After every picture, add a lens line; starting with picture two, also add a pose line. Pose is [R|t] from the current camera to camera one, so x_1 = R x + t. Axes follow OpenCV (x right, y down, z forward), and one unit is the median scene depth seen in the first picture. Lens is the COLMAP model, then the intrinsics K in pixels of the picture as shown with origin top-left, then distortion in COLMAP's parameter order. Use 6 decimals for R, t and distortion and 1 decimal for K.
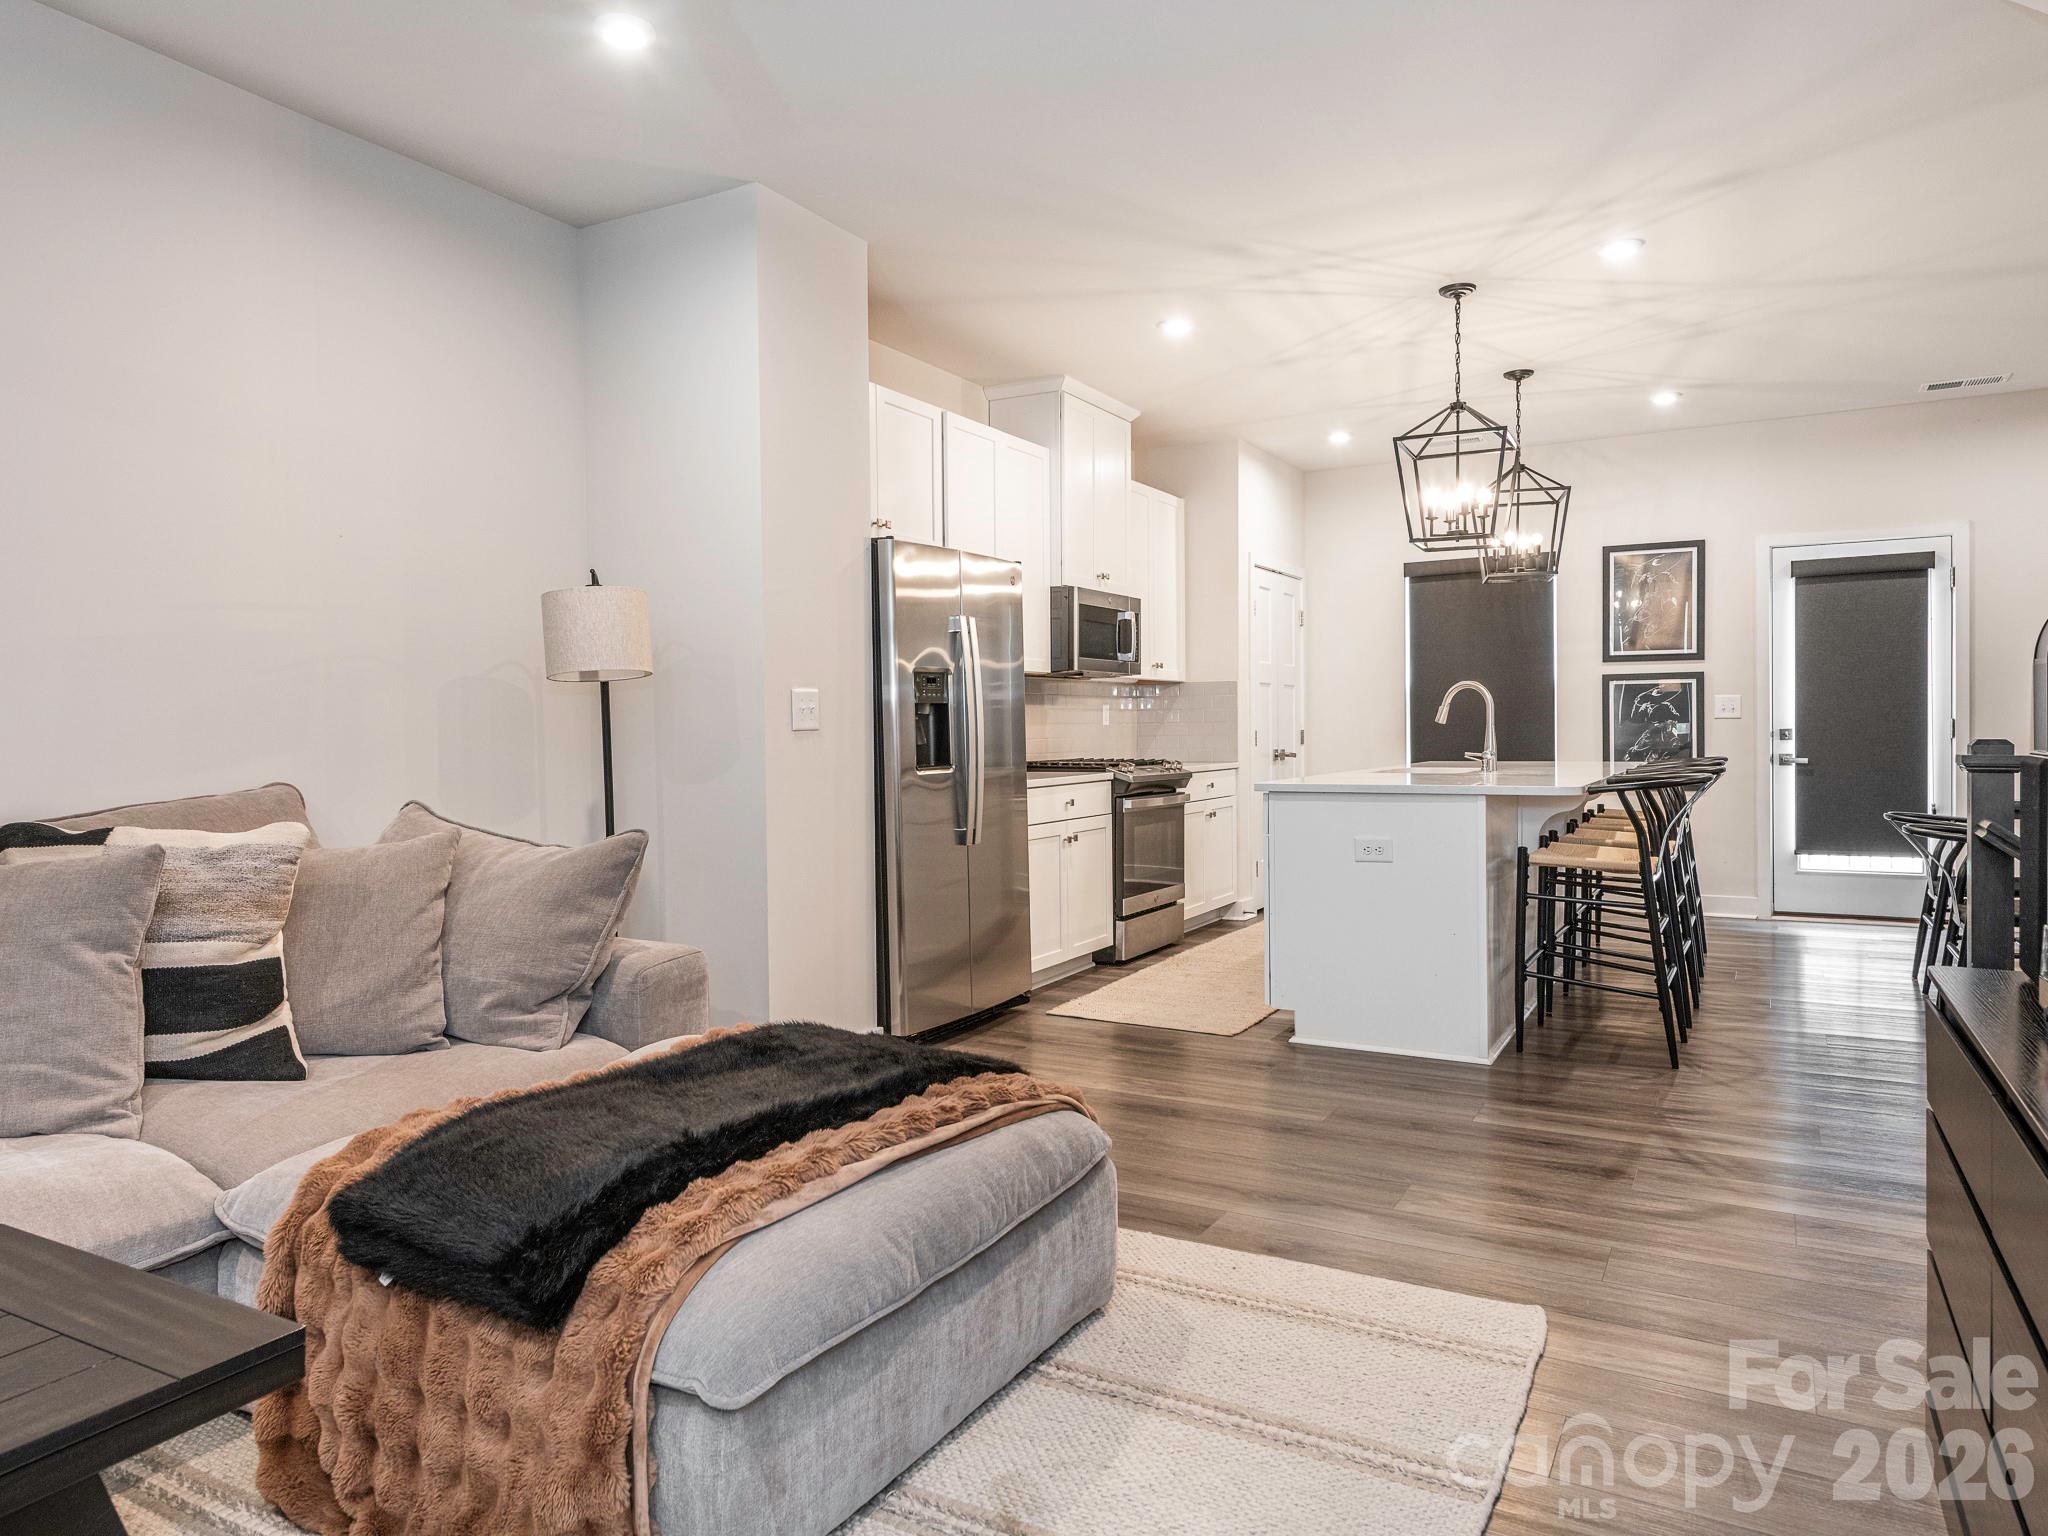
lens RADIAL K [[1327.7, 0, 995.1], [0, 1327.7, 753.6], [0, 0, 1]] dist [0.012600, -0.003641]
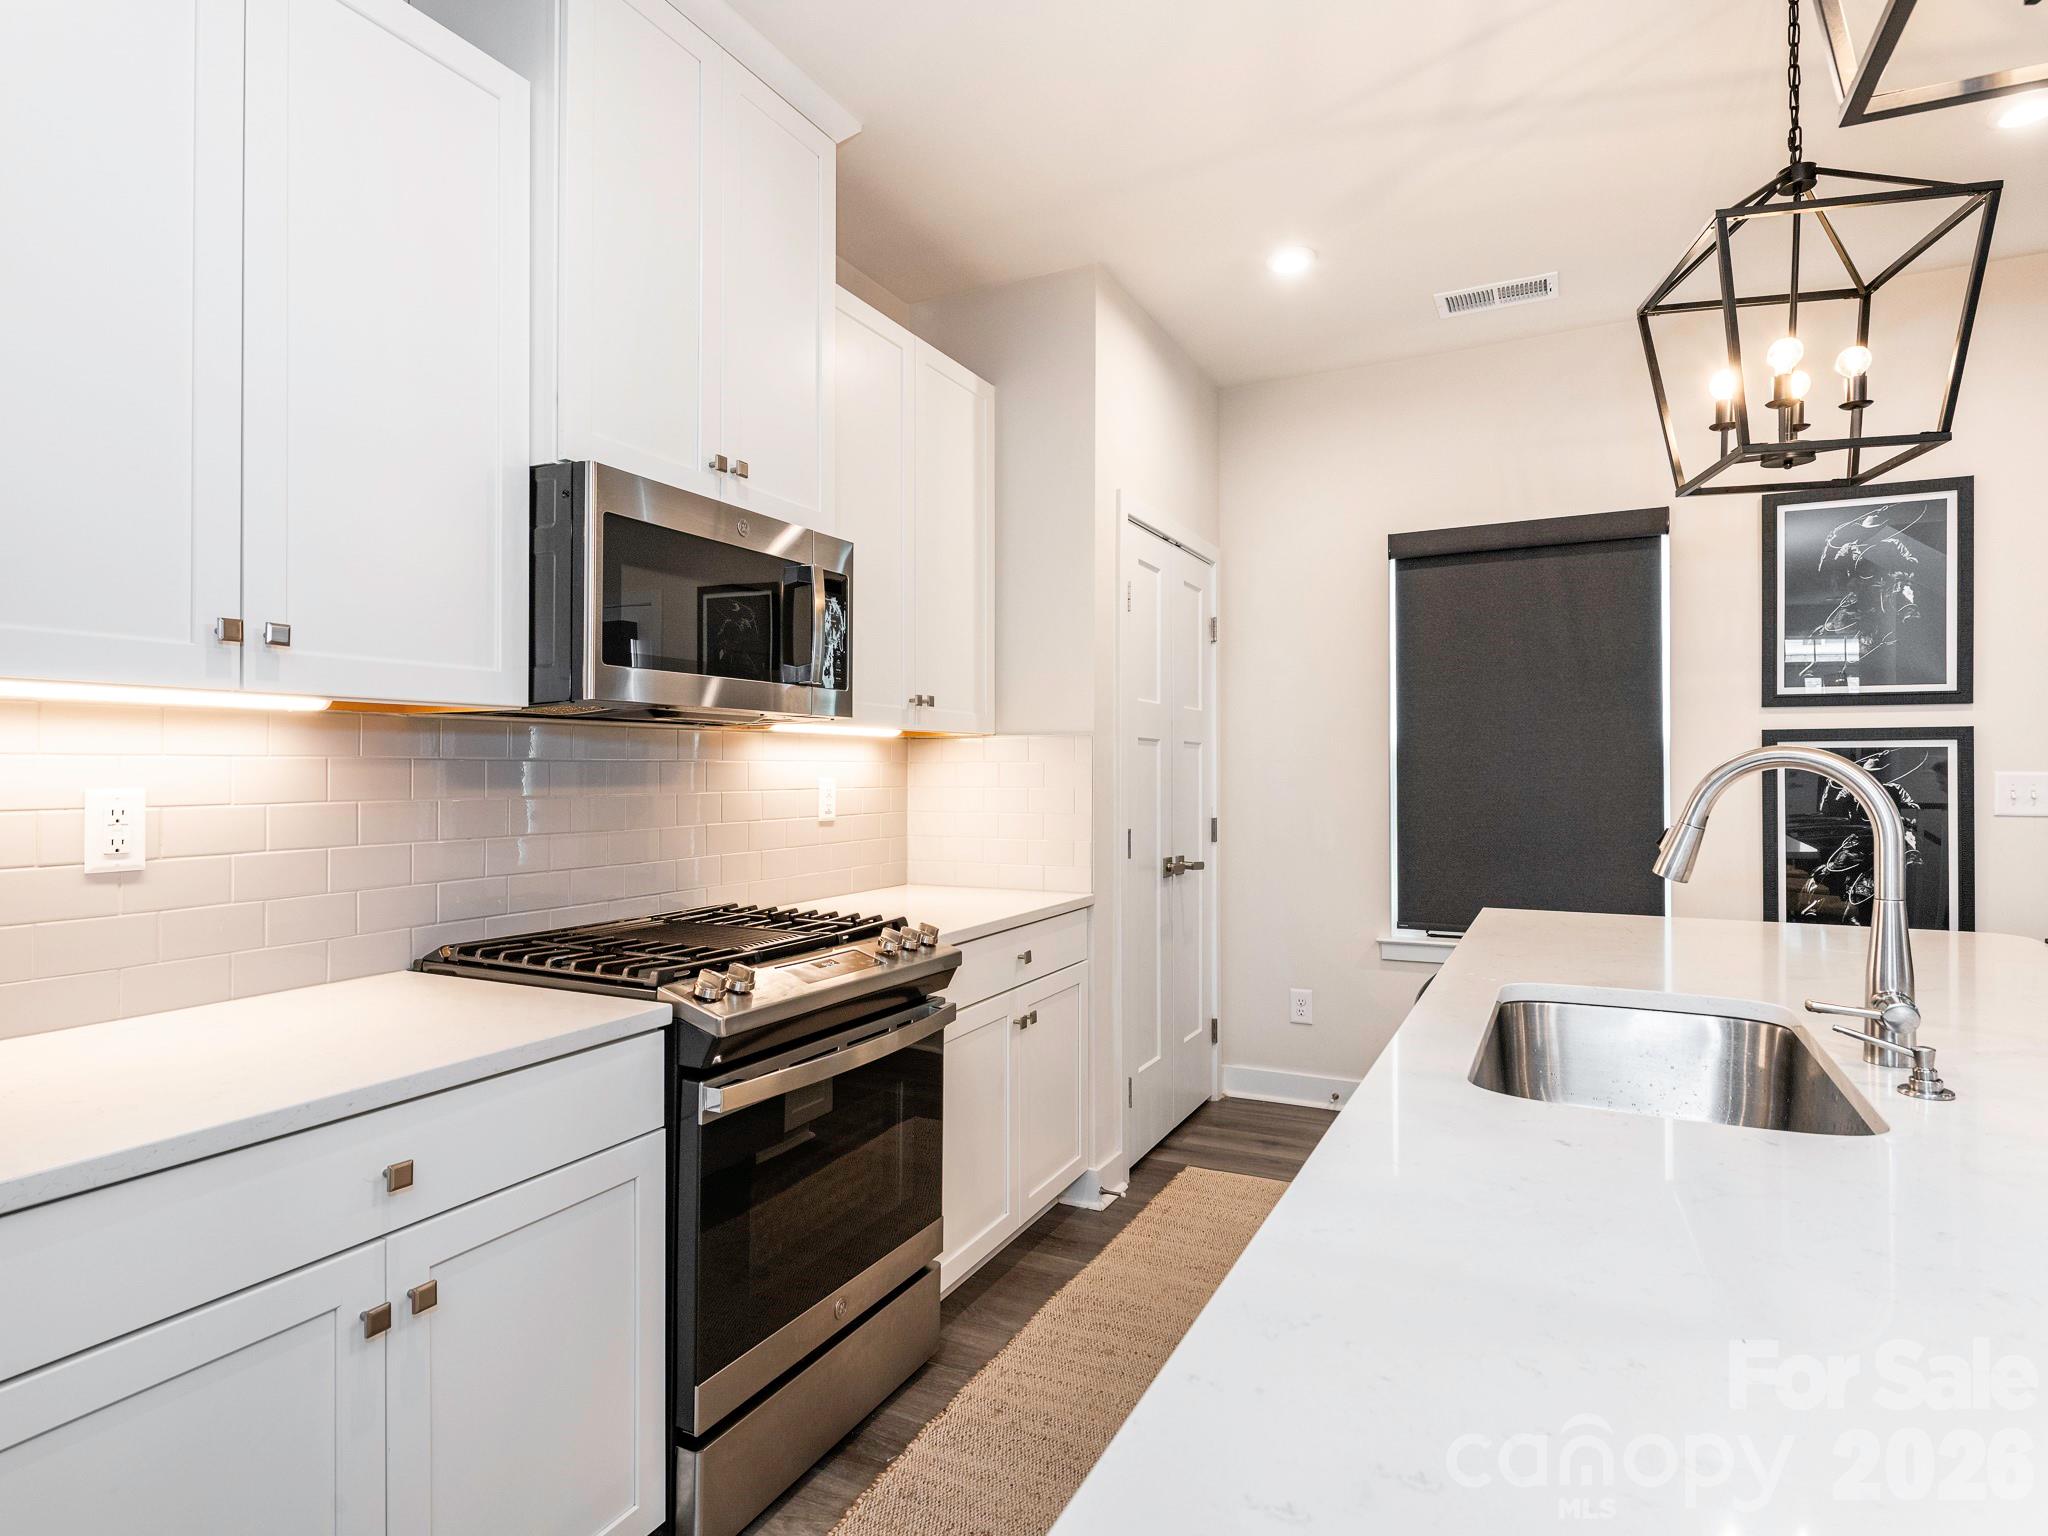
lens RADIAL K [[1126.5, 0, 993.7], [0, 1126.5, 763.6], [0, 0, 1]] dist [0.001994, -0.007665]
pose [[0.999009, 0.009254, 0.043545, 0.157263], [-0.008160, 0.999648, -0.025241, -0.040256], [-0.043763, 0.024861, 0.998733, 0.710561]]
